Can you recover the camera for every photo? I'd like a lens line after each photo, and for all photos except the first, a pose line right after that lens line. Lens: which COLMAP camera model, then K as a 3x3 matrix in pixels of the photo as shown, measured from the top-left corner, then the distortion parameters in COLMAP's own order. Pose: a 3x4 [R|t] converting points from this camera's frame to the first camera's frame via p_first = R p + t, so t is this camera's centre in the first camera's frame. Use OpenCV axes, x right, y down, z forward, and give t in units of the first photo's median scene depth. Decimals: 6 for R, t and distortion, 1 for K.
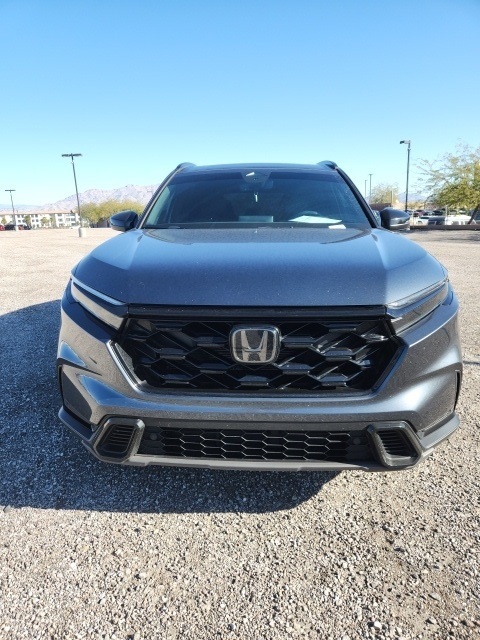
lens RADIAL K [[449.2, 0, 240.1], [0, 449.2, 322.1], [0, 0, 1]] dist [0.010043, 0.001374]
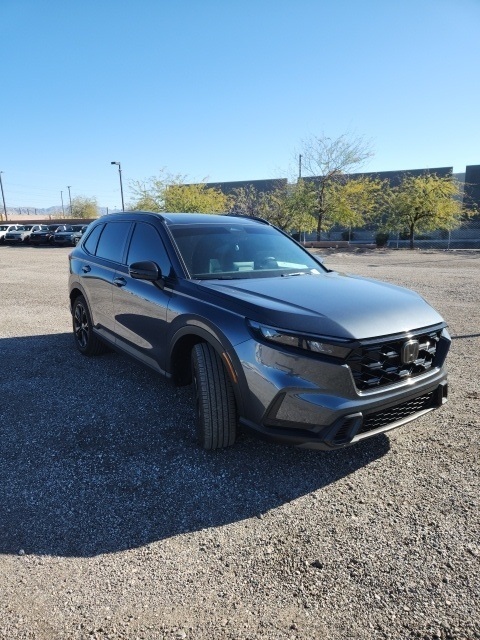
lens RADIAL K [[449.2, 0, 237.9], [0, 449.2, 317.2], [0, 0, 1]] dist [0.010043, 0.001374]
pose [[0.773327, -0.115203, 0.623453, -1.258798], [0.132451, 0.991011, 0.018831, -0.165433], [-0.620018, 0.068014, 0.781634, 0.018176]]
